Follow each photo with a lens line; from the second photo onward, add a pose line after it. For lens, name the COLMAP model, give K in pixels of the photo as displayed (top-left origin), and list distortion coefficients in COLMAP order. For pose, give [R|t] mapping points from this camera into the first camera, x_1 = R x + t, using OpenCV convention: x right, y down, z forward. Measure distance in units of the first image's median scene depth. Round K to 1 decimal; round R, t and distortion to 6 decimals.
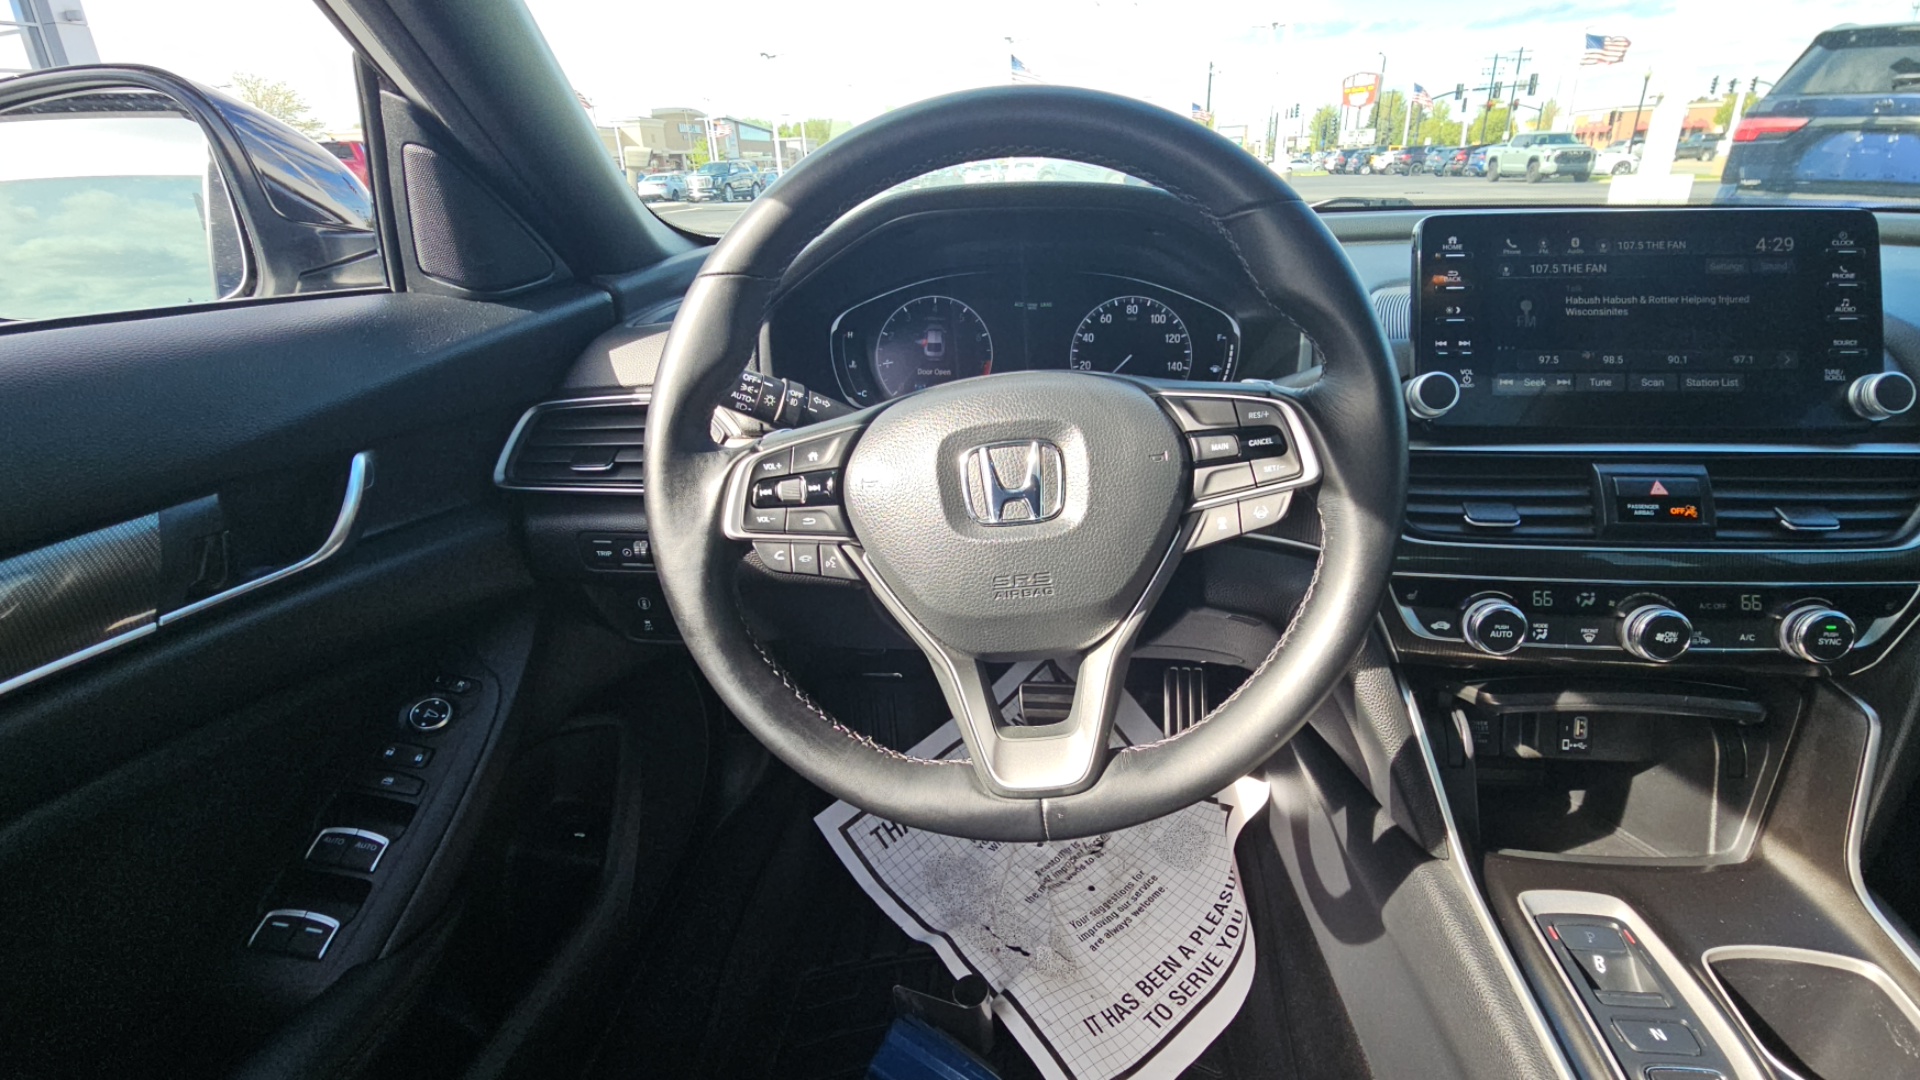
lens RADIAL K [[861.3, 0, 986.2], [0, 861.3, 544.3], [0, 0, 1]] dist [0.011945, -0.008191]
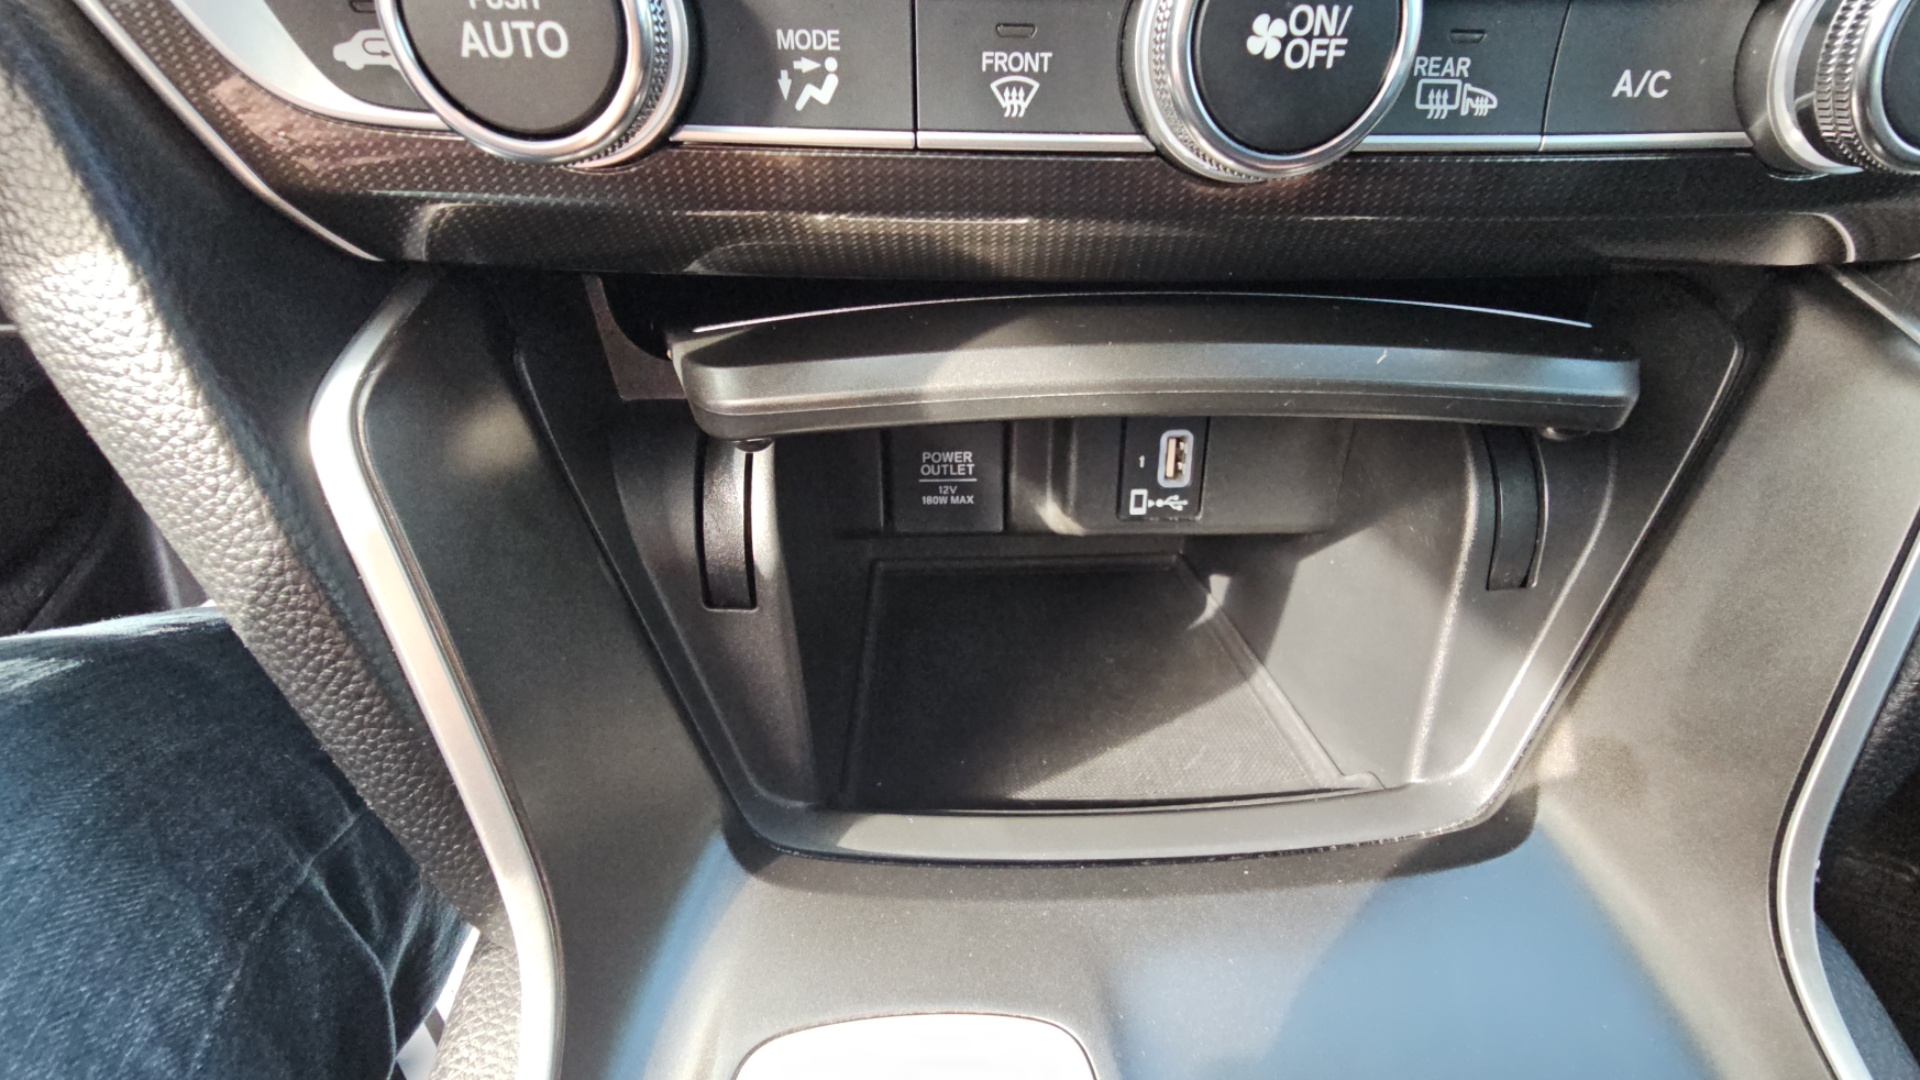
lens RADIAL K [[861.3, 0, 988.6], [0, 861.3, 545.9], [0, 0, 1]] dist [0.011945, -0.008191]
pose [[0.989528, -0.060477, 0.131063, 0.639521], [0.016406, 0.949232, 0.314149, 0.145525], [-0.143408, -0.308708, 0.940284, 0.735308]]
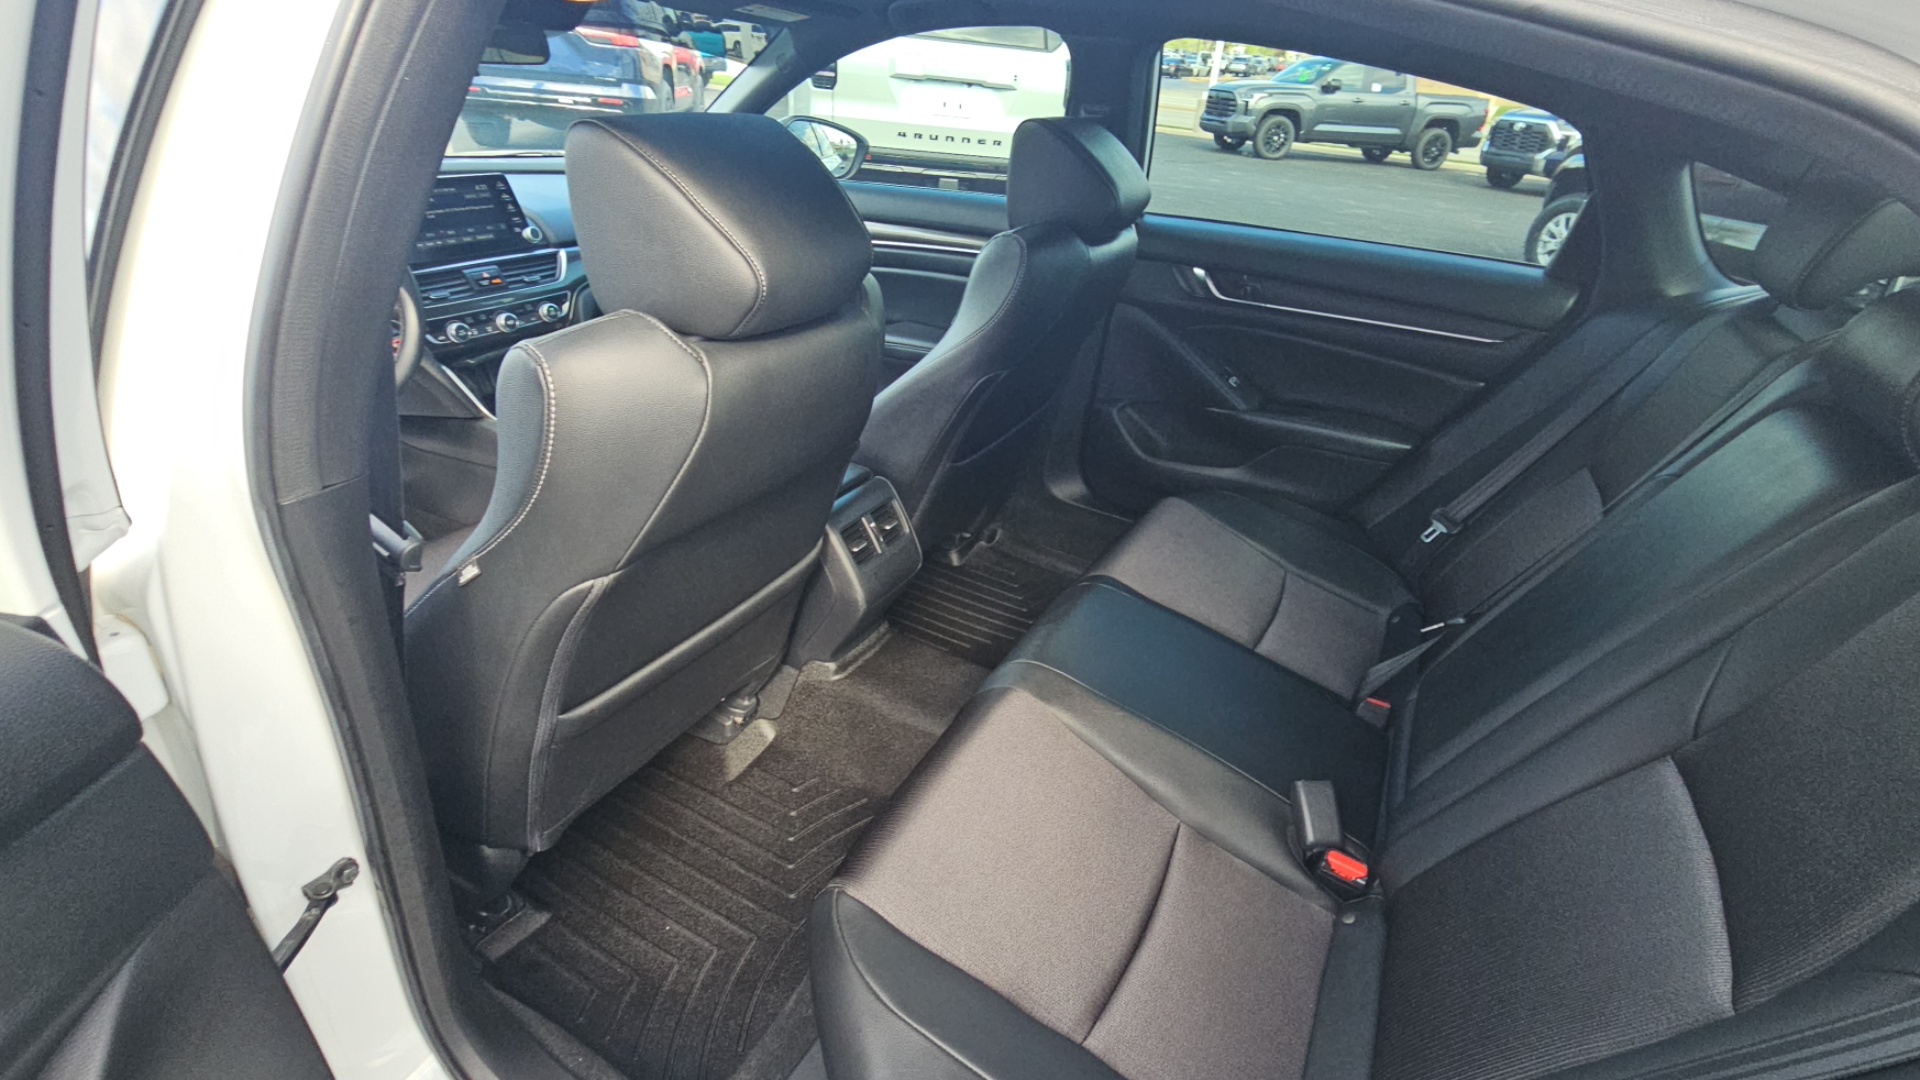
lens RADIAL K [[861.3, 0, 979.4], [0, 861.3, 542.7], [0, 0, 1]] dist [0.011945, -0.008191]
pose [[0.396420, -0.408175, 0.822341, -1.323877], [0.290739, 0.905441, 0.309267, 0.331546], [-0.870817, 0.116487, 0.477607, -1.730455]]
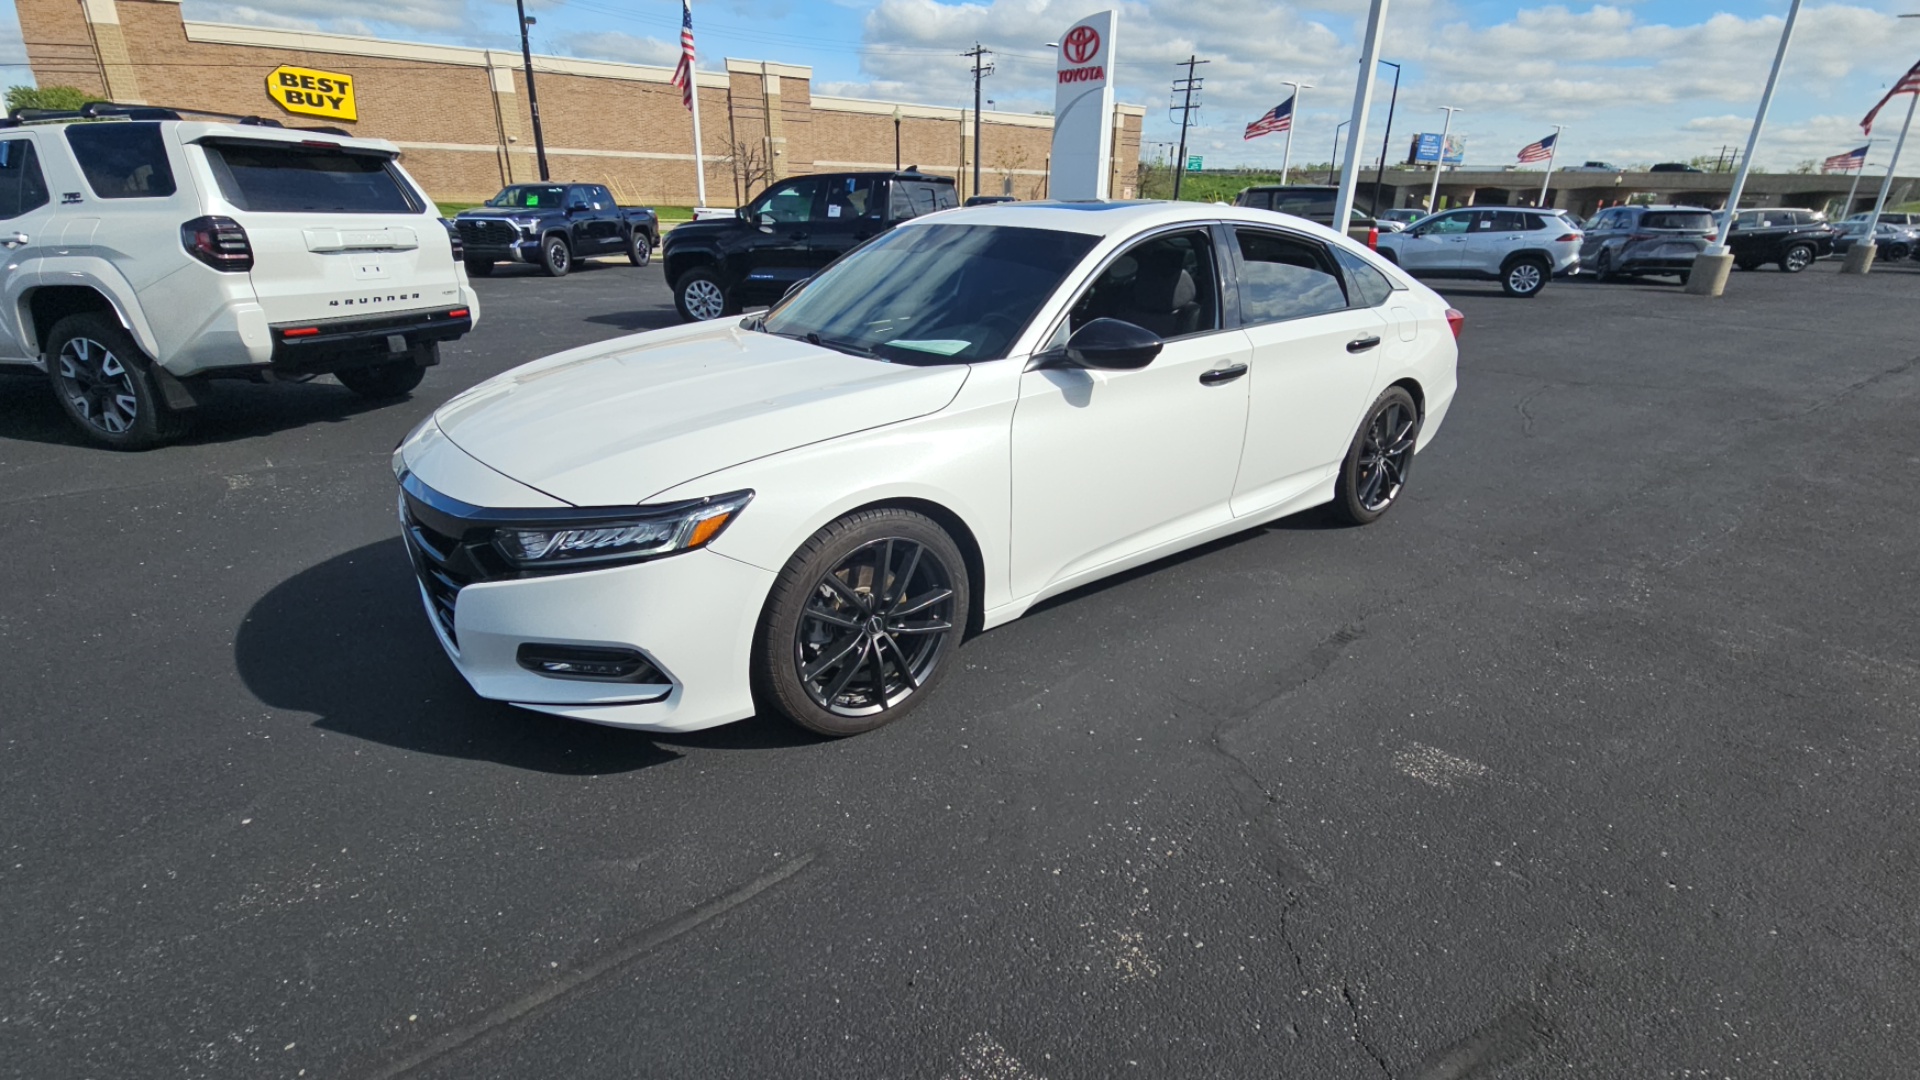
lens RADIAL K [[861.3, 0, 982.1], [0, 861.3, 547.6], [0, 0, 1]] dist [0.011945, -0.008191]
pose [[-0.700700, -0.255978, 0.665954, -3.947000], [0.285971, 0.754389, 0.590862, -2.584067], [-0.653636, 0.604461, -0.455398, 4.300045]]
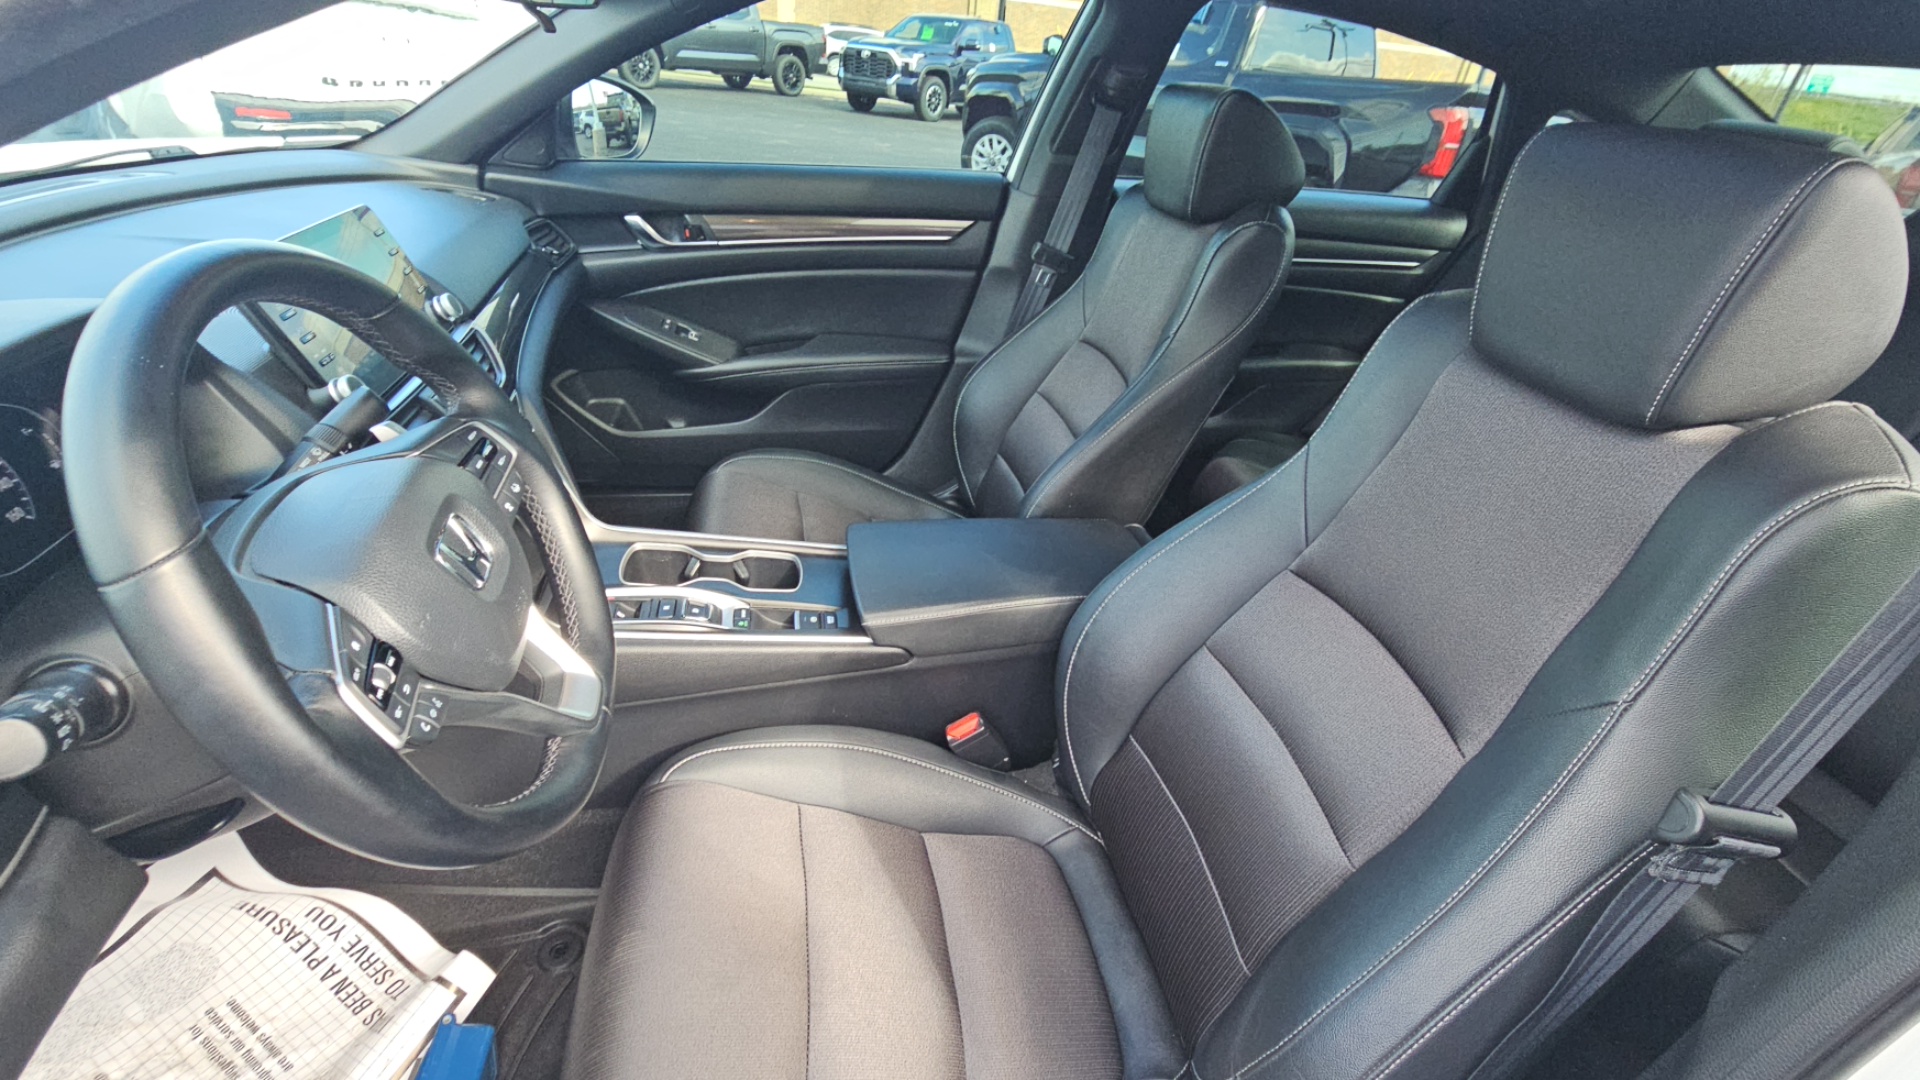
lens RADIAL K [[861.3, 0, 975.1], [0, 861.3, 540.7], [0, 0, 1]] dist [0.011945, -0.008191]
pose [[-0.277230, -0.484320, 0.829806, -0.961018], [0.296251, 0.778490, 0.553343, -0.438957], [-0.913991, 0.399234, -0.072340, 0.286862]]
